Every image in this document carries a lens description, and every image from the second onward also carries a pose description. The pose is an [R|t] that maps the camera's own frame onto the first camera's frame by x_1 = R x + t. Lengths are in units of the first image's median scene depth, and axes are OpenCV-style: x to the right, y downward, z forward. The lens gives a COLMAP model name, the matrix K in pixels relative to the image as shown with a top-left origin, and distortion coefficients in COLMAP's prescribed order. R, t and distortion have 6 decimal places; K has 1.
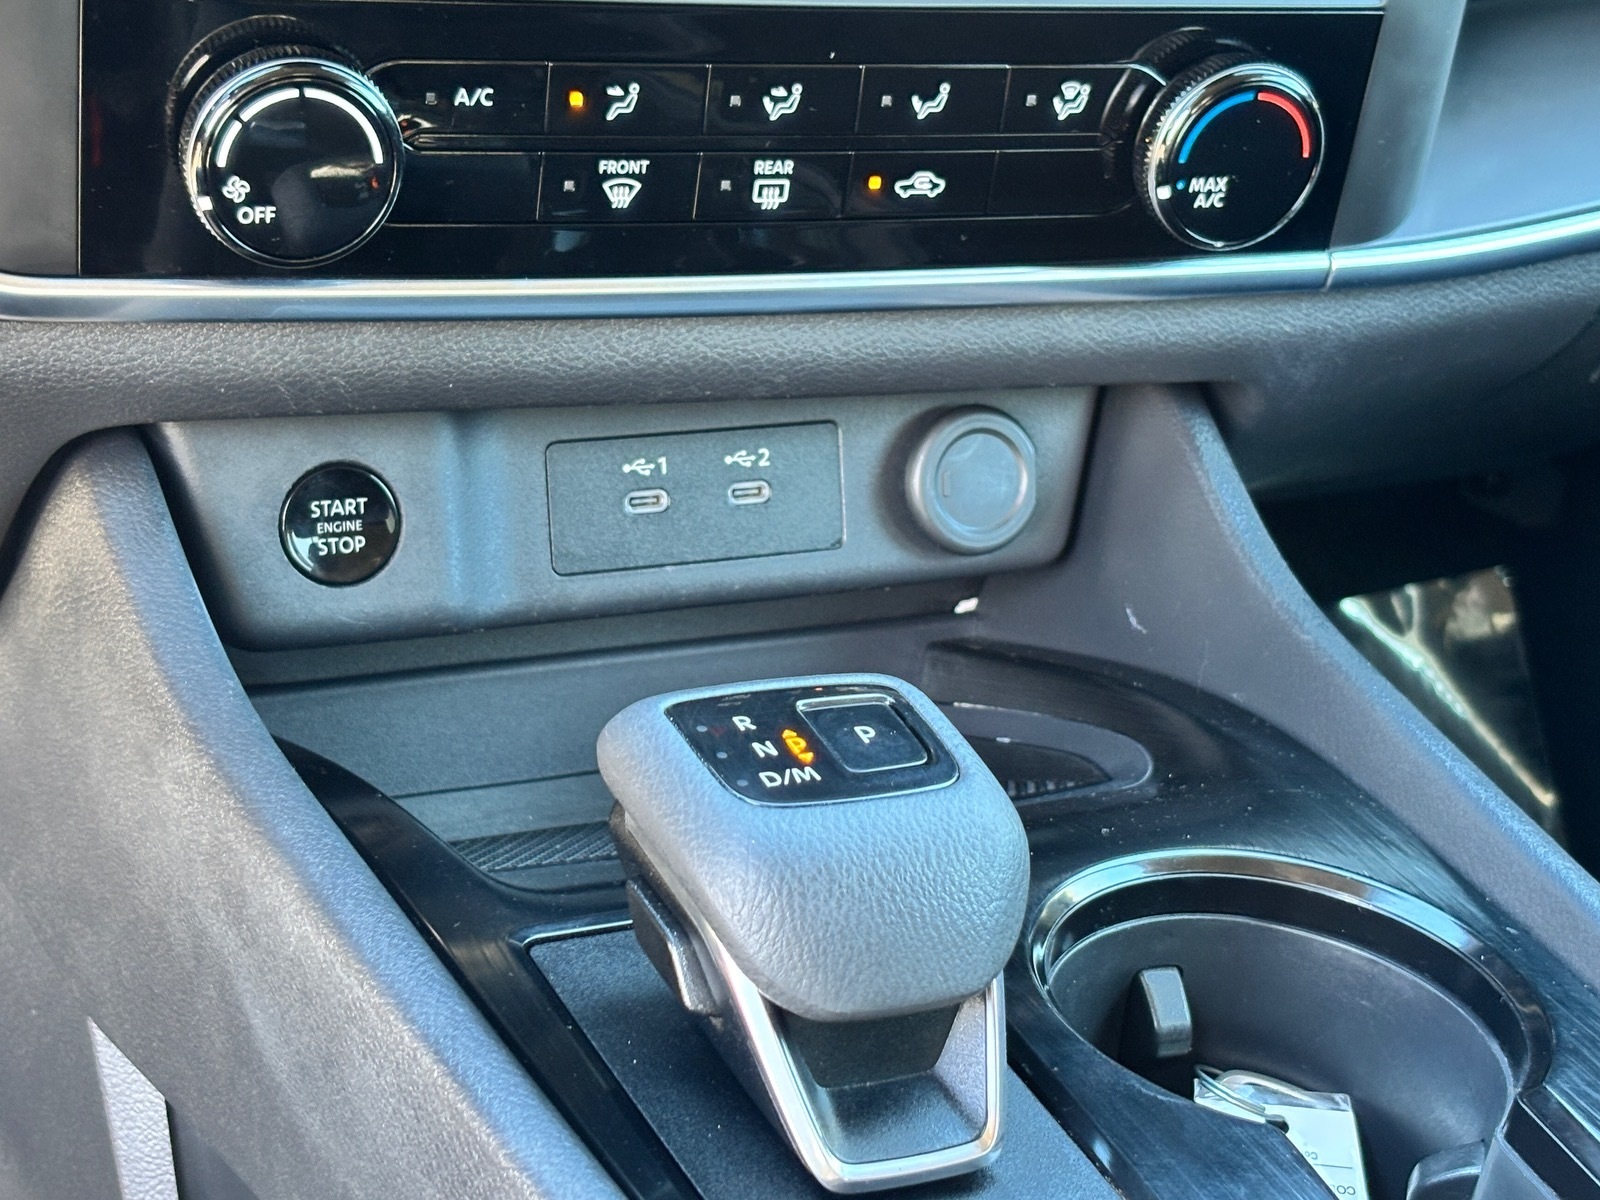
lens RADIAL K [[2923.8, 0, 794.9], [0, 2923.8, 611.5], [0, 0, 1]] dist [0.236256, 0.000000]
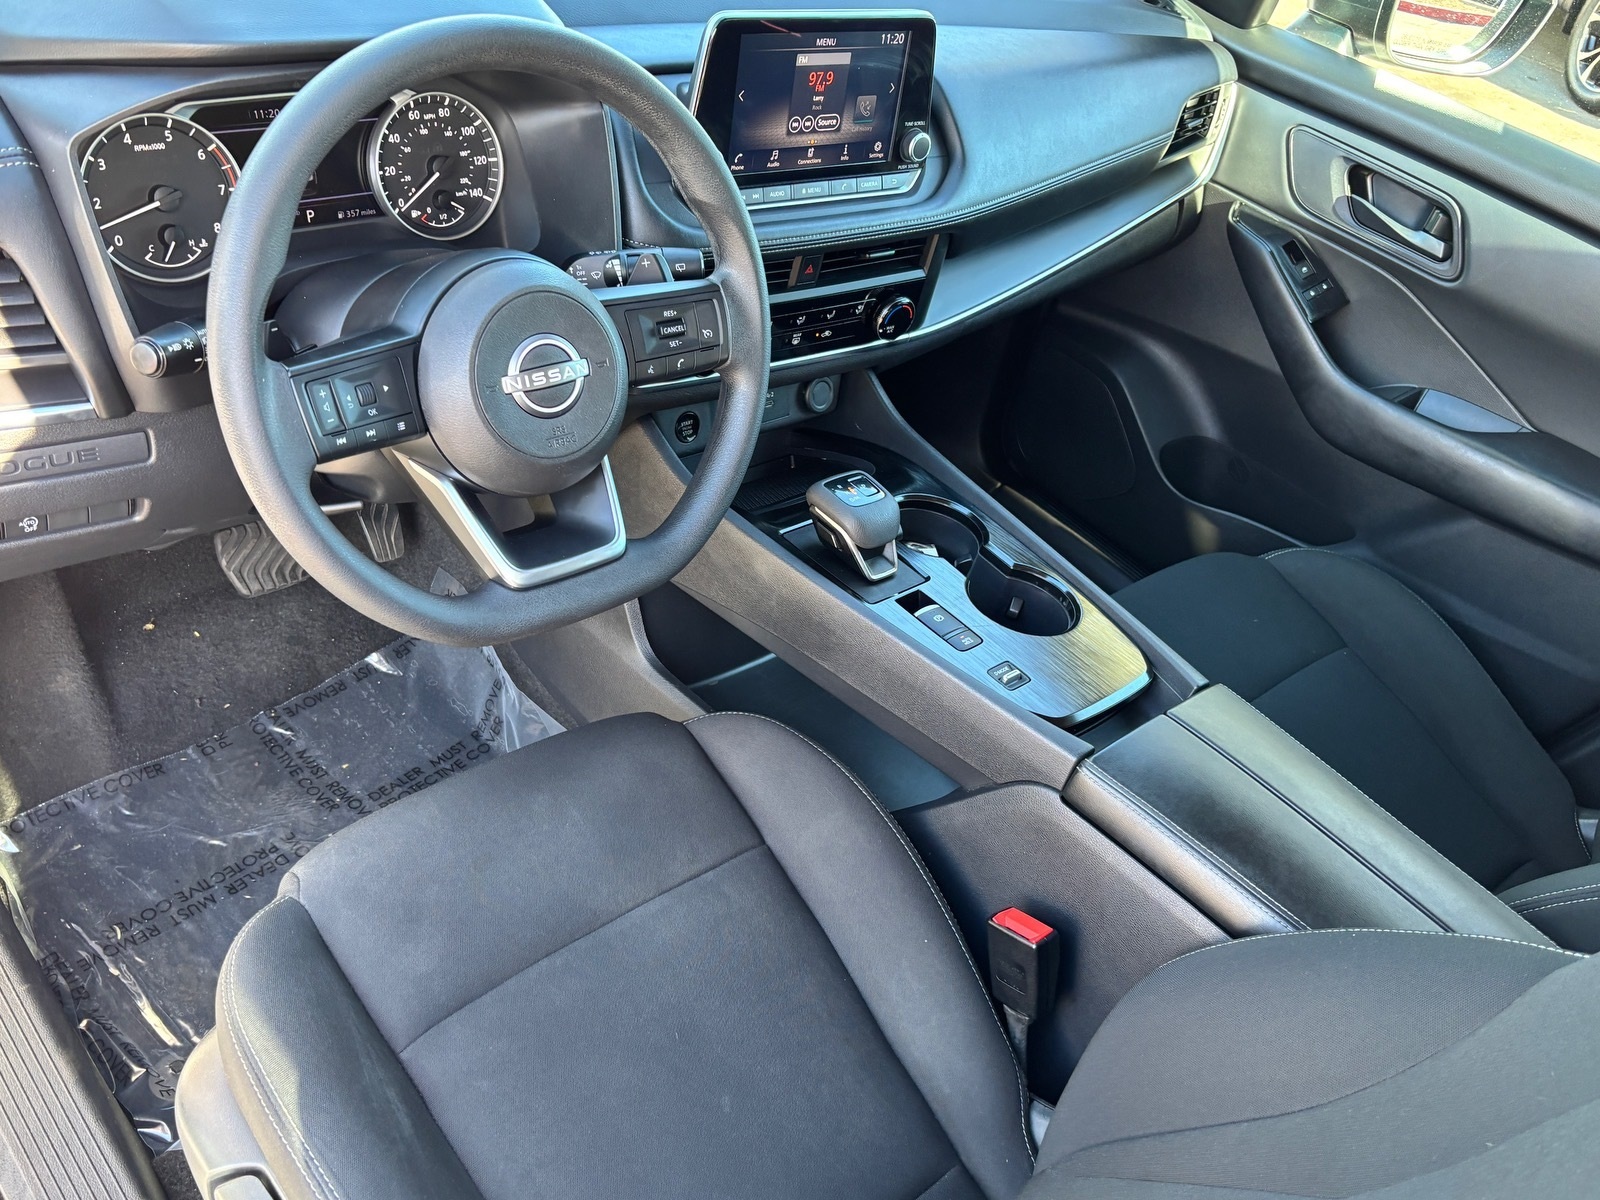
lens RADIAL K [[1399.8, 0, 792.3], [0, 1399.8, 612.3], [0, 0, 1]] dist [0.008917, 0.024051]
pose [[0.953143, -0.113757, 0.280318, -0.588580], [0.039810, 0.965714, 0.256539, -0.271722], [-0.299890, -0.233359, 0.924992, -0.859017]]
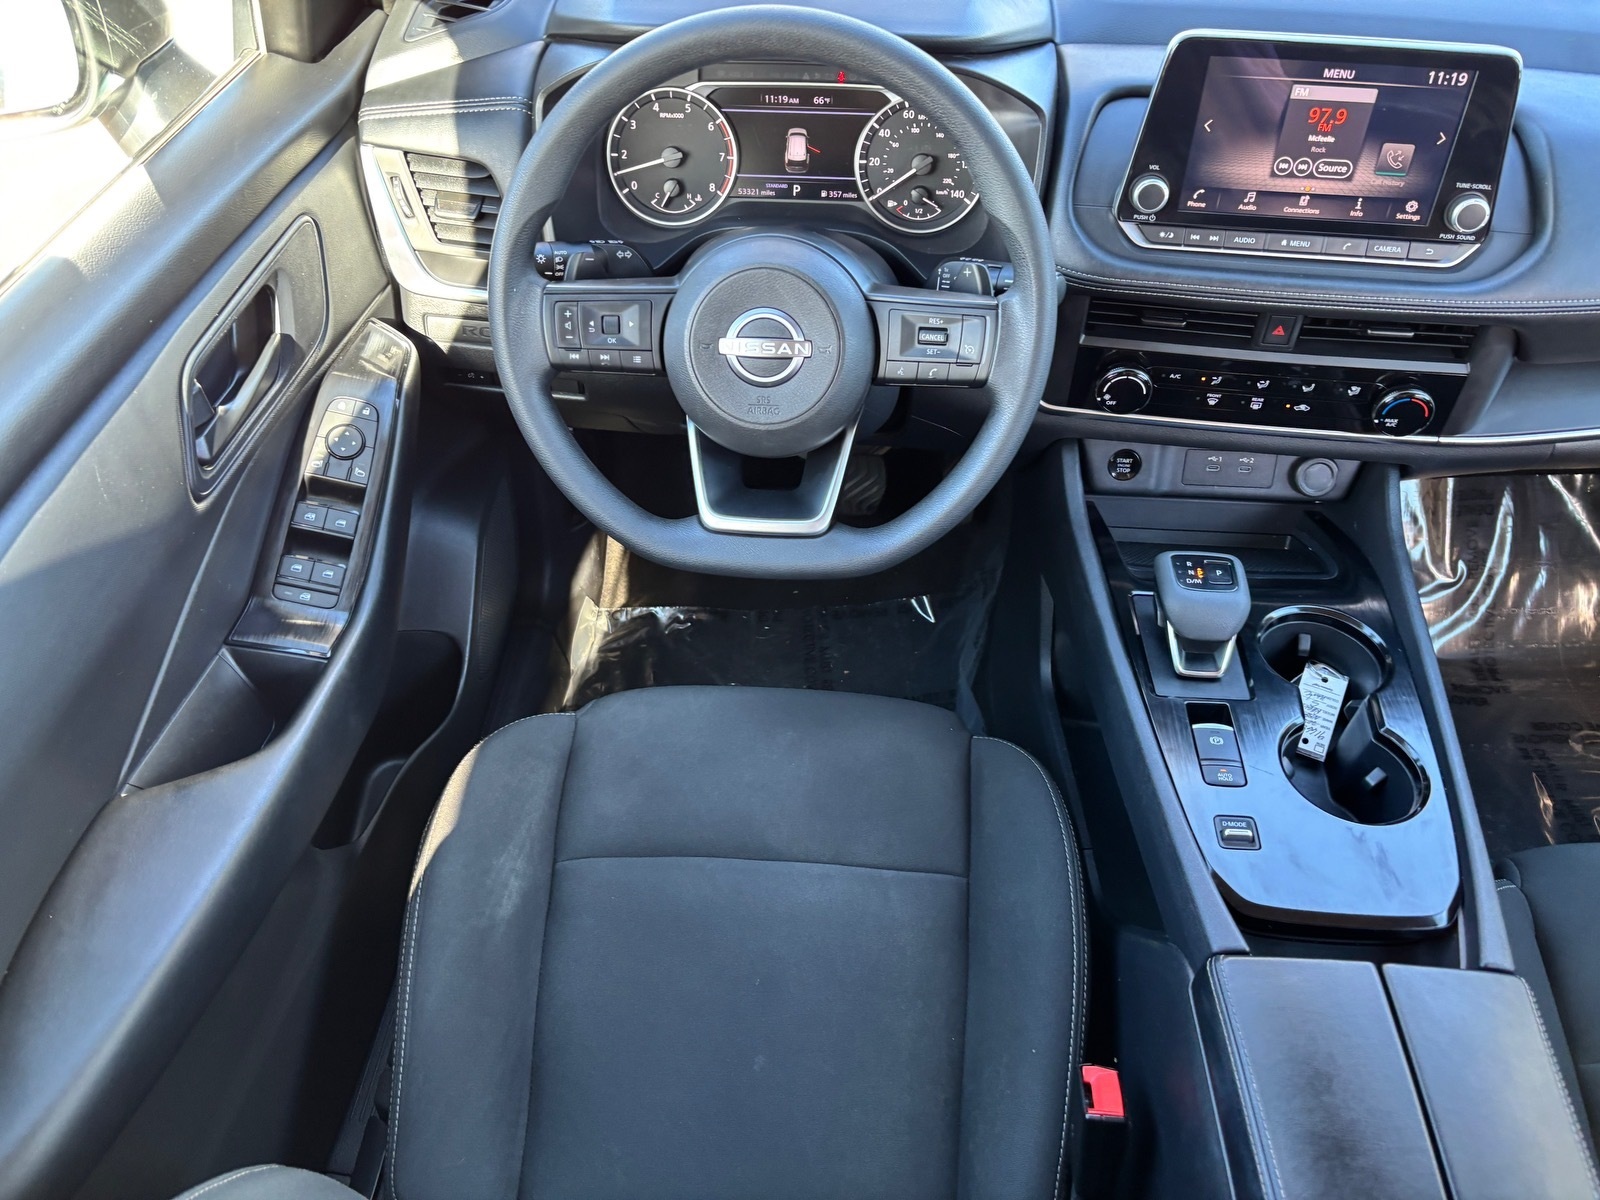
lens RADIAL K [[1223.1, 0, 800.9], [0, 1223.1, 610.5], [0, 0, 1]] dist [0.027709, -0.033788]
pose [[0.873642, 0.254443, -0.414738, 0.194123], [-0.131867, 0.944288, 0.301547, -0.284871], [0.468359, -0.208753, 0.858523, -0.629693]]
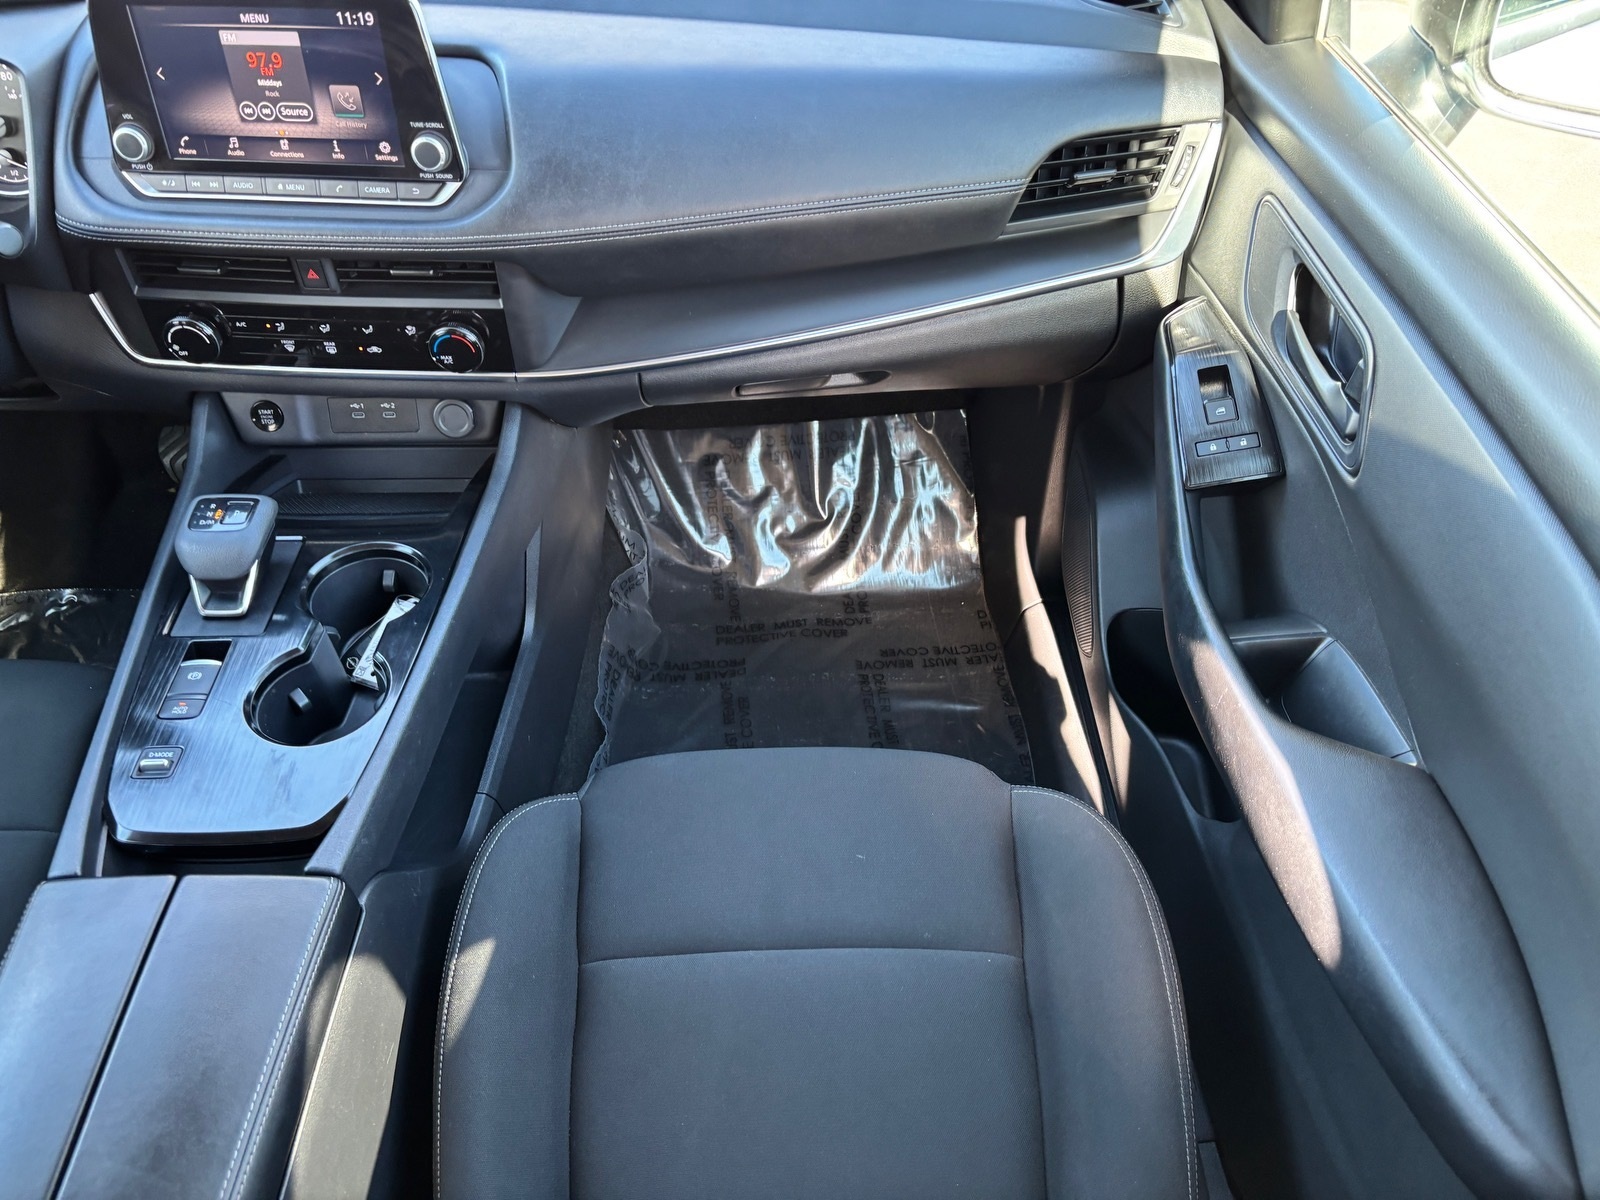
lens RADIAL K [[1223.1, 0, 798.3], [0, 1223.1, 608.8], [0, 0, 1]] dist [0.027709, -0.033788]
pose [[0.912684, 0.203068, -0.354644, 1.144481], [-0.094164, 0.948953, 0.301034, -0.352558], [0.397671, -0.241354, 0.885215, -0.227772]]
